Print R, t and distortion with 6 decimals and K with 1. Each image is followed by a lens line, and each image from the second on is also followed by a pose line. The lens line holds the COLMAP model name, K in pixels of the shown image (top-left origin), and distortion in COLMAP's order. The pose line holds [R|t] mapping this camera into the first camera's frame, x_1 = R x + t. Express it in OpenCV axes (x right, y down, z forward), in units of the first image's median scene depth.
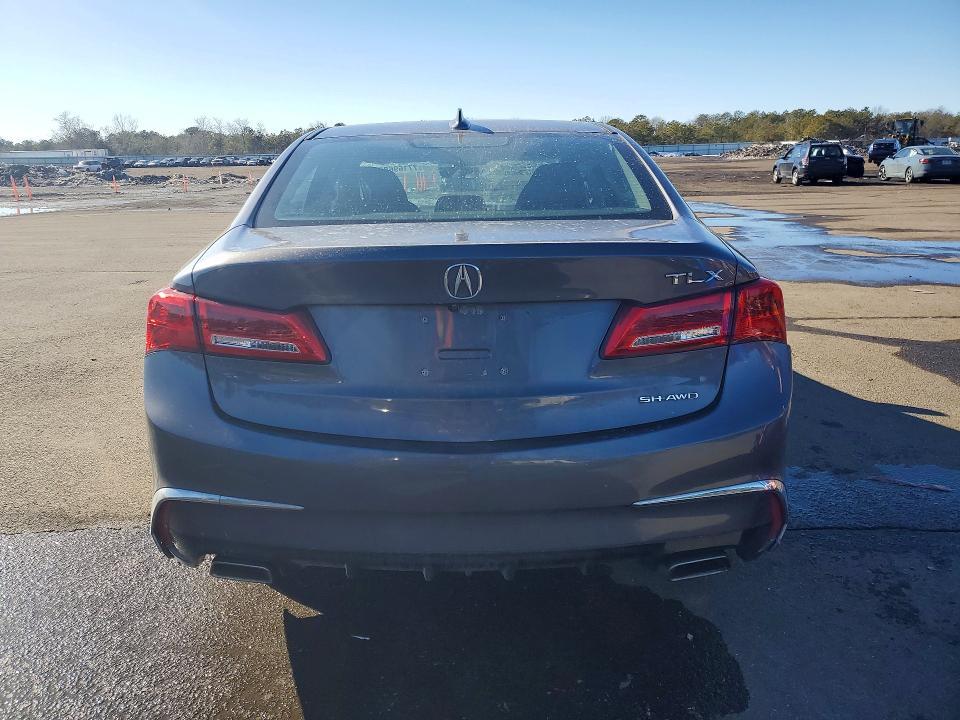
lens RADIAL K [[772.6, 0, 479.8], [0, 772.6, 359.5], [0, 0, 1]] dist [0.036713, 0.004575]
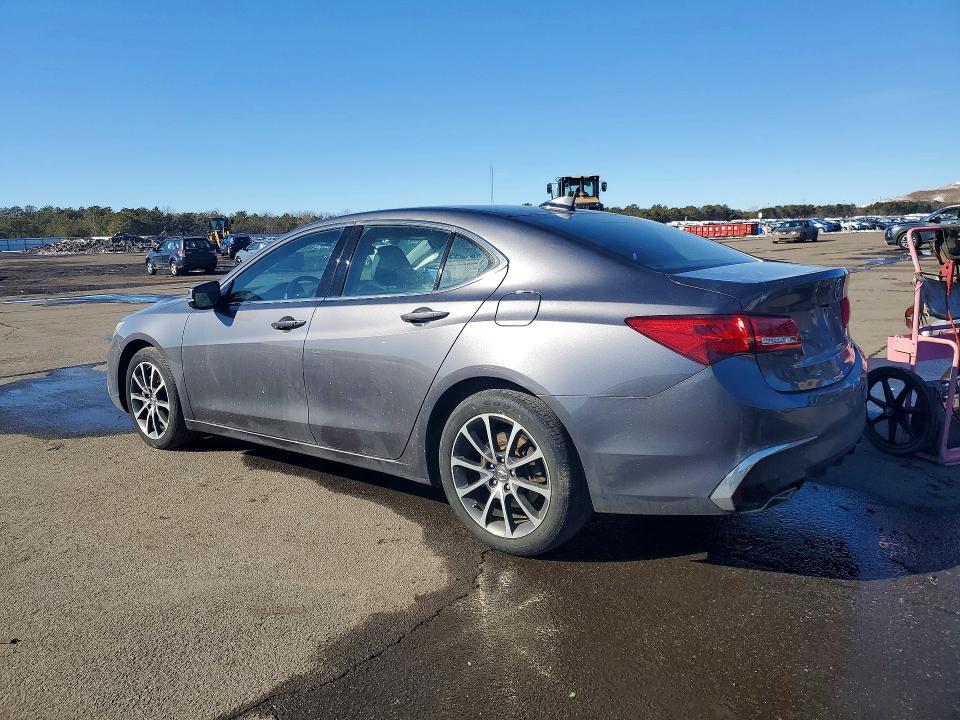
lens RADIAL K [[772.6, 0, 479.7], [0, 772.6, 360.3], [0, 0, 1]] dist [0.036713, 0.004575]
pose [[0.591197, -0.133643, 0.795378, -0.135826], [0.227043, 0.973871, -0.005124, -0.007776], [-0.773911, 0.183614, 0.606092, 0.038829]]
